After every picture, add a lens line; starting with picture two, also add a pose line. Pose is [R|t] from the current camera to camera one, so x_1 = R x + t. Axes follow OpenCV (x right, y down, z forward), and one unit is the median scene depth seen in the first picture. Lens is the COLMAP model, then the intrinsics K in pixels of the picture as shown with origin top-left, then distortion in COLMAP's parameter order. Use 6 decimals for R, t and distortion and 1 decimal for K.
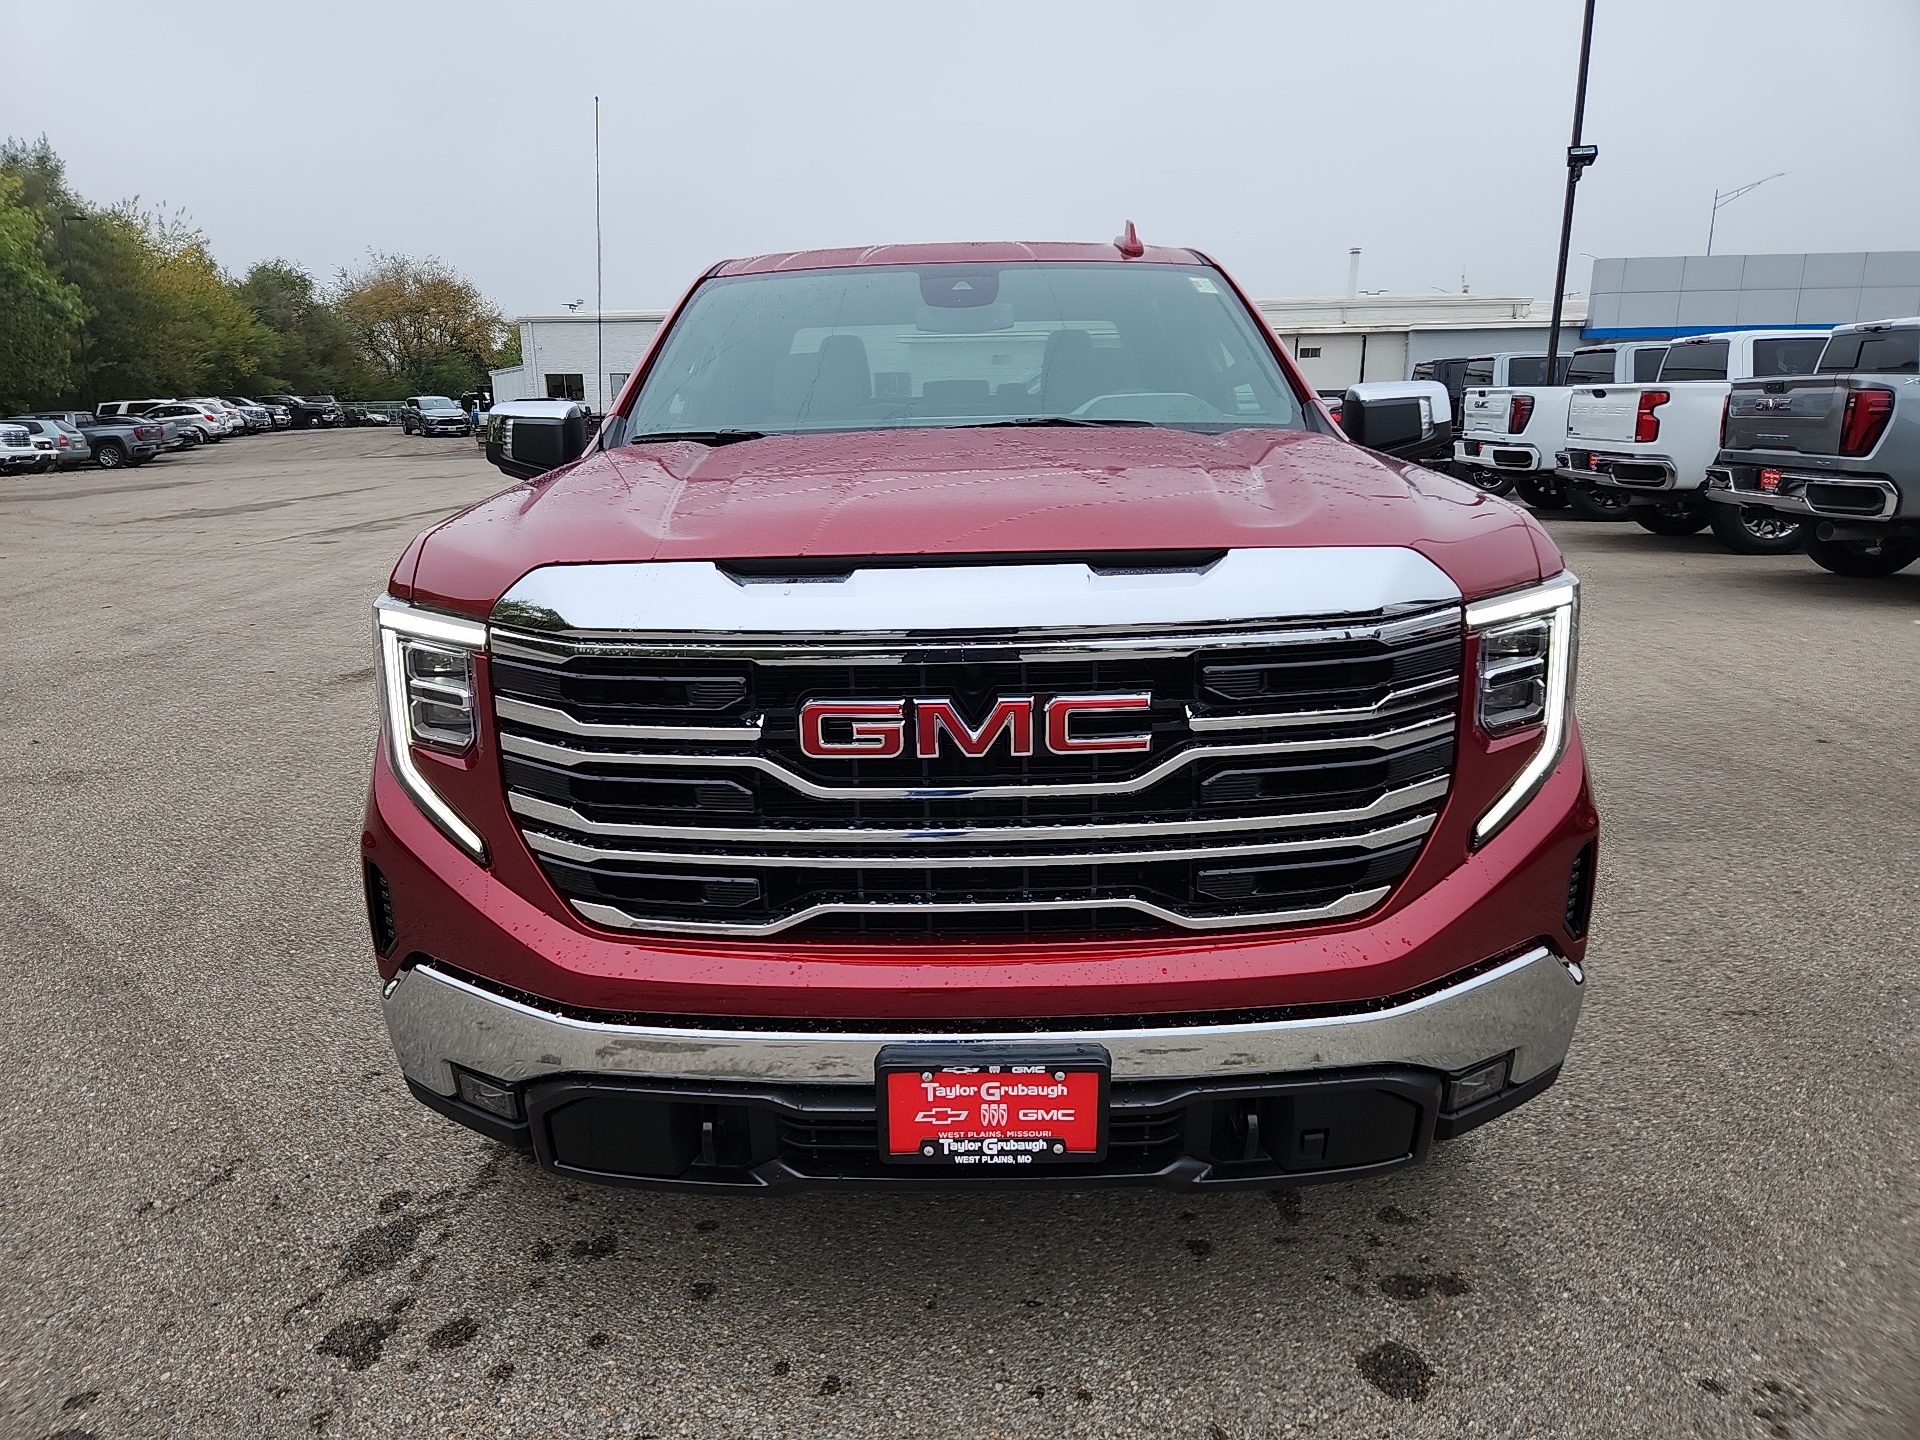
lens RADIAL K [[1265.0, 0, 939.4], [0, 1265.0, 727.7], [0, 0, 1]] dist [0.073592, -0.055605]
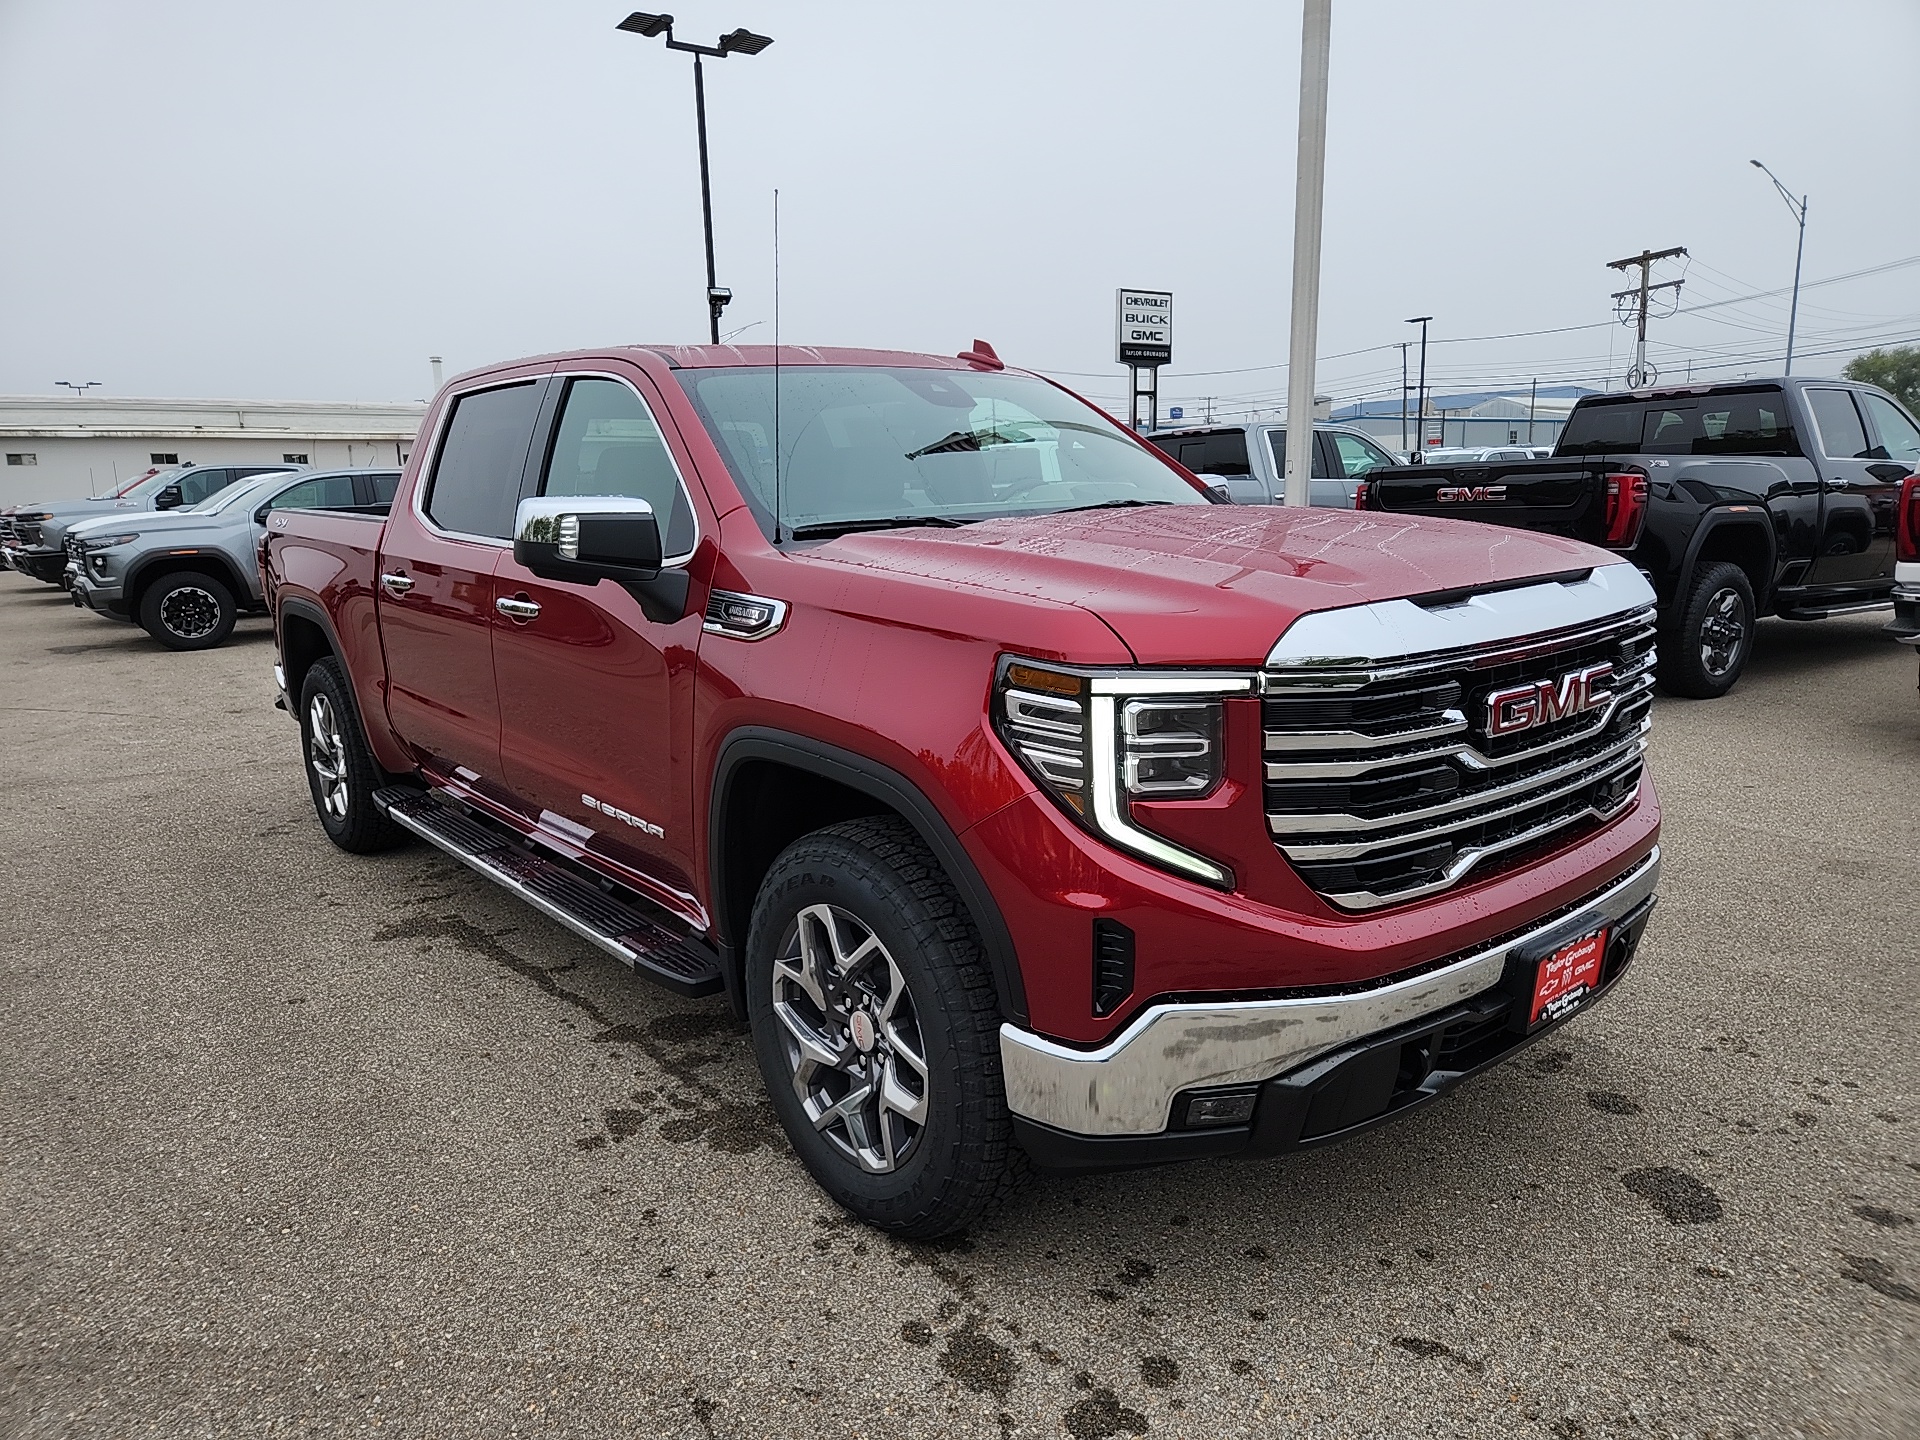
lens RADIAL K [[1278.2, 0, 962.9], [0, 1278.2, 757.5], [0, 0, 1]] dist [0.046678, 0.000309]
pose [[0.752930, -0.140634, 0.642899, -1.280109], [0.179001, 0.983833, 0.005576, -0.057093], [-0.633289, 0.110882, 0.765931, 0.292496]]
